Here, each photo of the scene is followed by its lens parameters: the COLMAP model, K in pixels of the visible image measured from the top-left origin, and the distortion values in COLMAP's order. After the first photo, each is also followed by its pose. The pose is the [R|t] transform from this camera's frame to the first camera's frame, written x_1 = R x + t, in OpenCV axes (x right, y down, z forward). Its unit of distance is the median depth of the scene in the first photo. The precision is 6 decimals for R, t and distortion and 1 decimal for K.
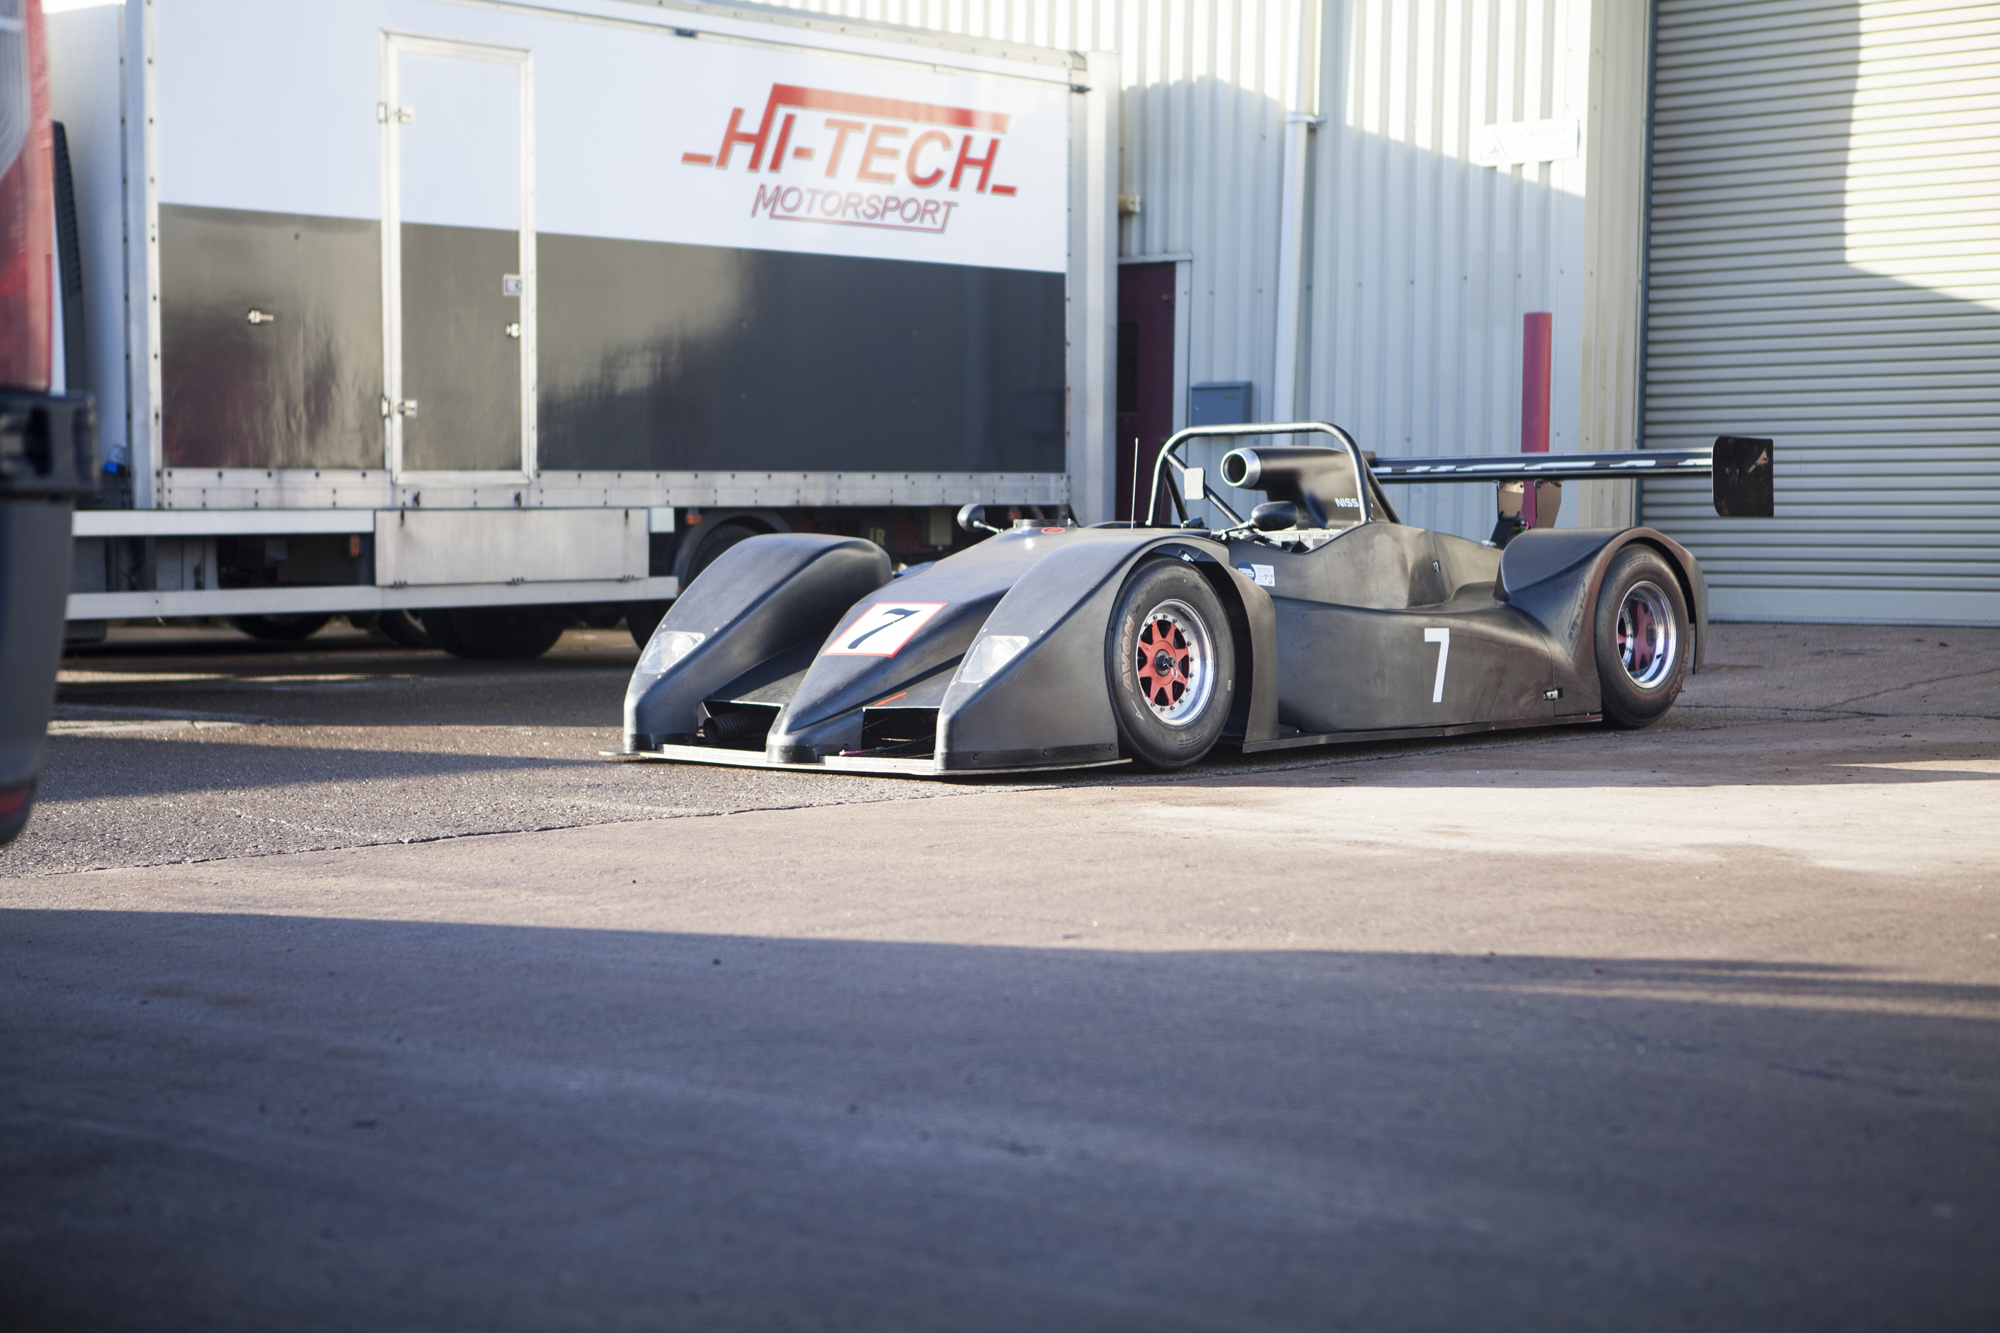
lens RADIAL K [[3470.3, 0, 1007.7], [0, 3470.3, 676.5], [0, 0, 1]] dist [0.104607, 0.000000]
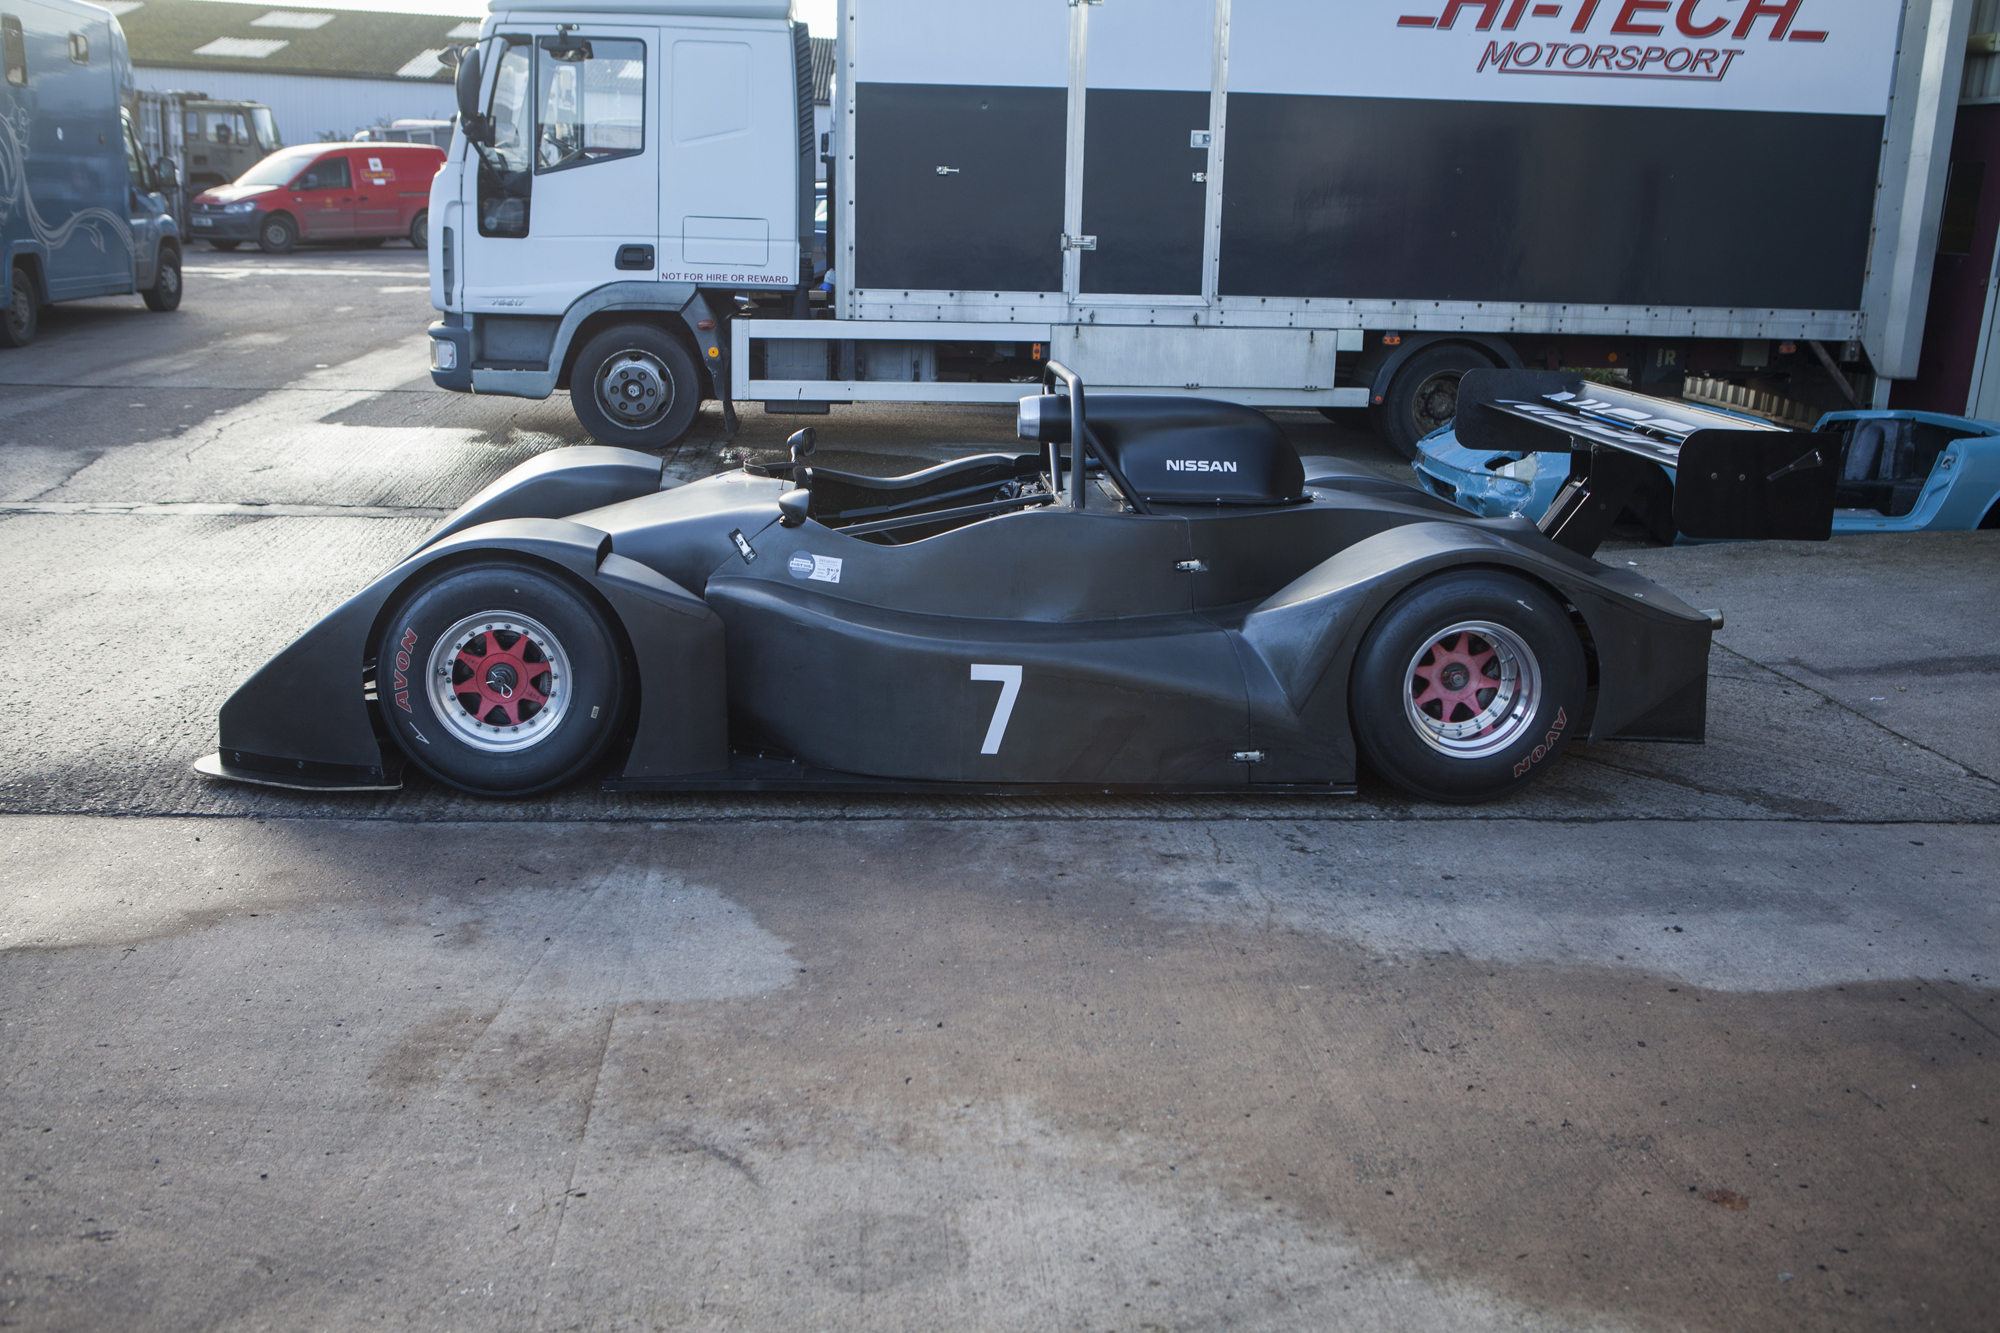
lens RADIAL K [[1947.2, 0, 986.8], [0, 1947.2, 647.0], [0, 0, 1]] dist [-0.047503, 0.000000]
pose [[0.708094, 0.188632, -0.680456, 0.286254], [-0.060567, 0.976332, 0.207625, -0.074656], [0.703516, -0.105805, 0.702760, 0.454995]]
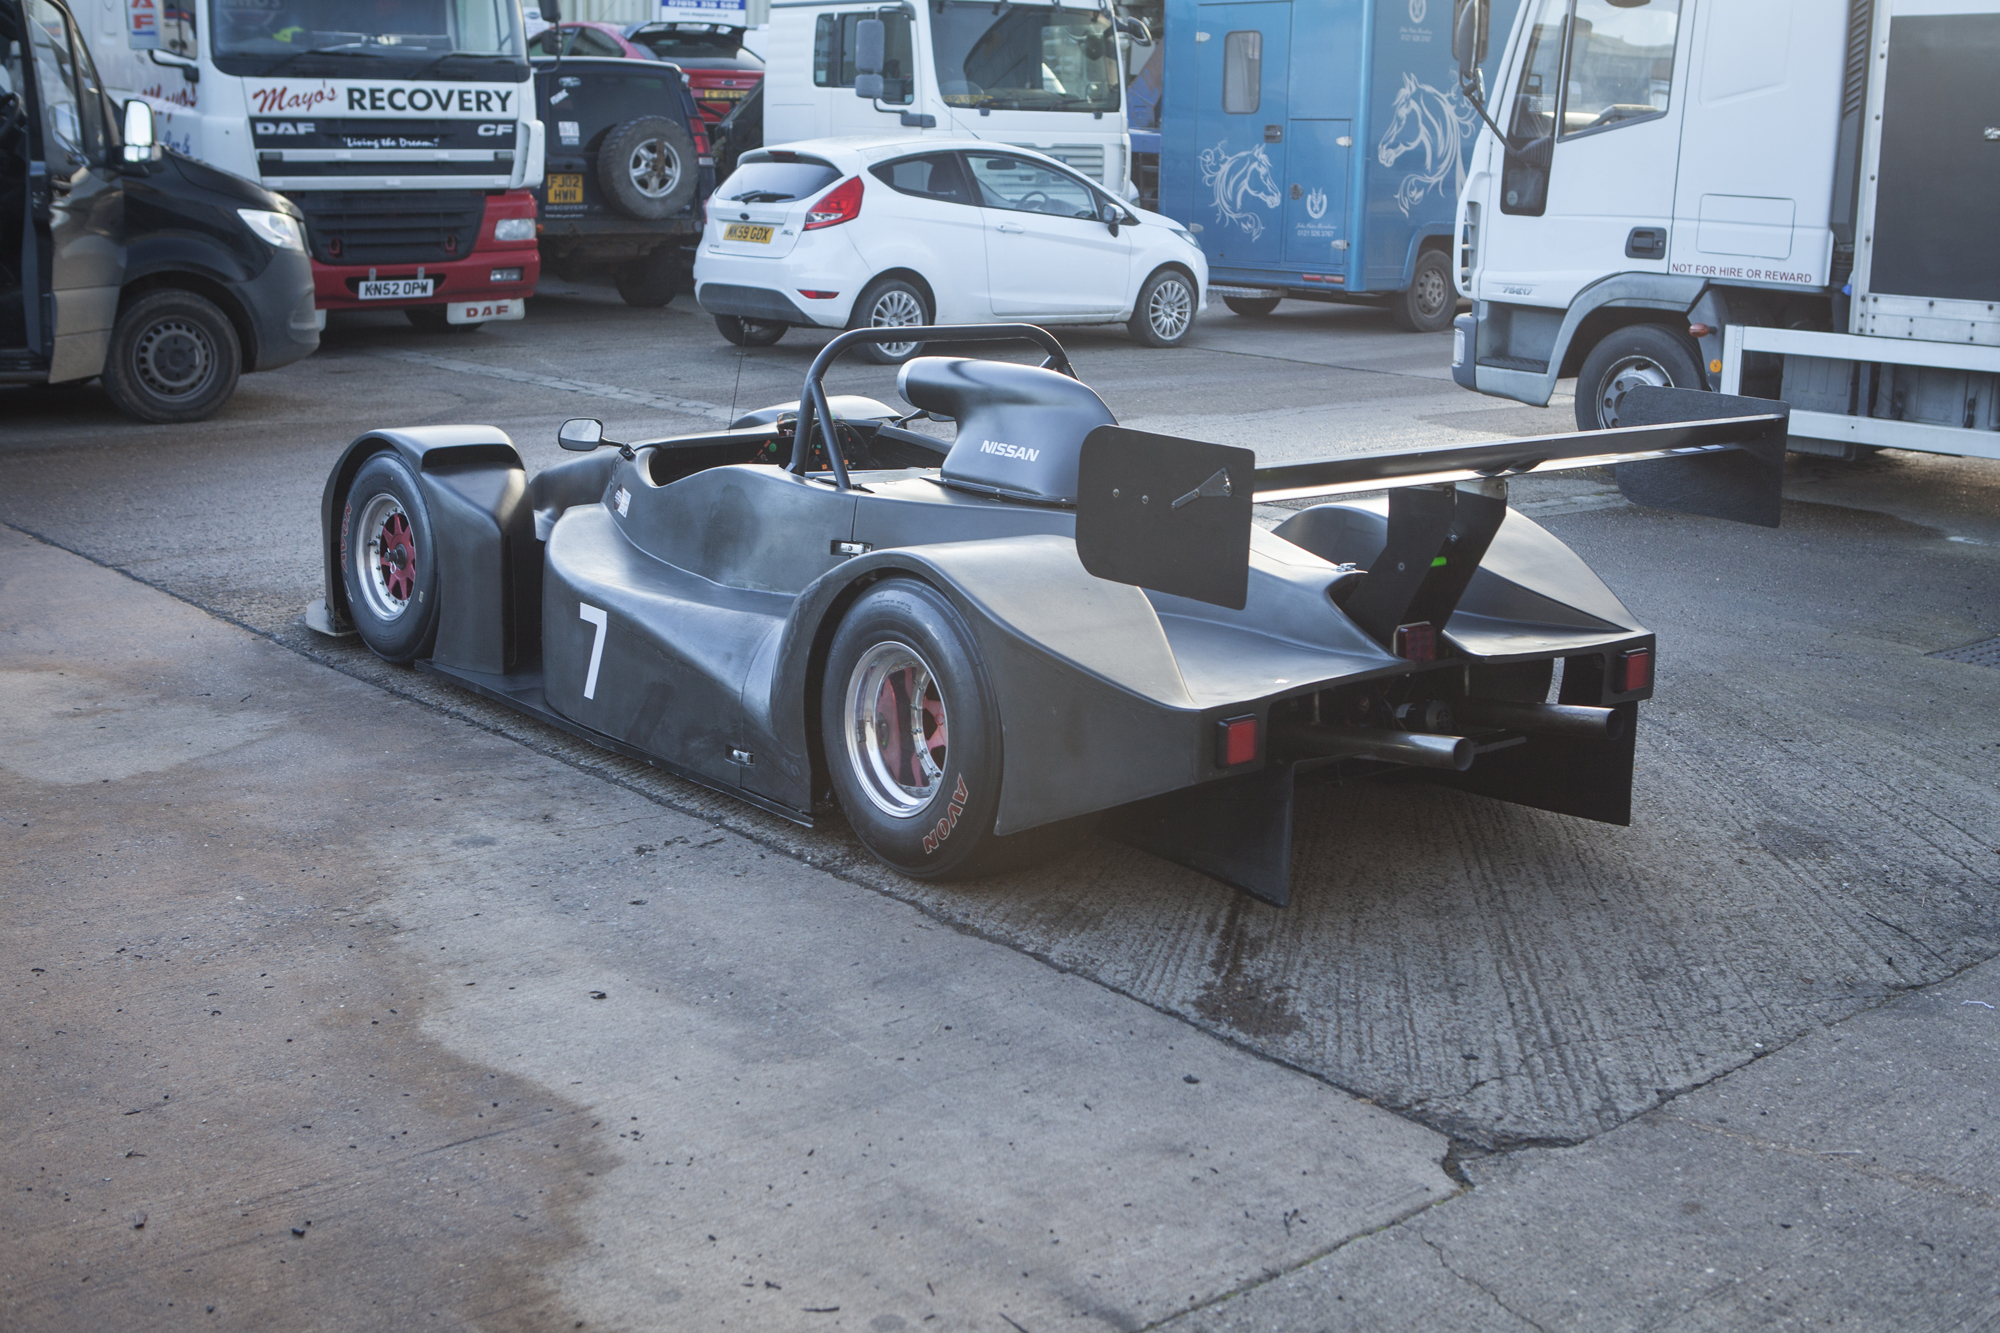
lens RADIAL K [[2415.7, 0, 1006.4], [0, 2415.7, 667.5], [0, 0, 1]] dist [-0.042223, 0.000000]
pose [[-0.160240, 0.216573, -0.963026, 0.421784], [-0.063347, 0.971366, 0.228989, -0.086902], [0.985043, 0.097699, -0.141933, 0.780883]]
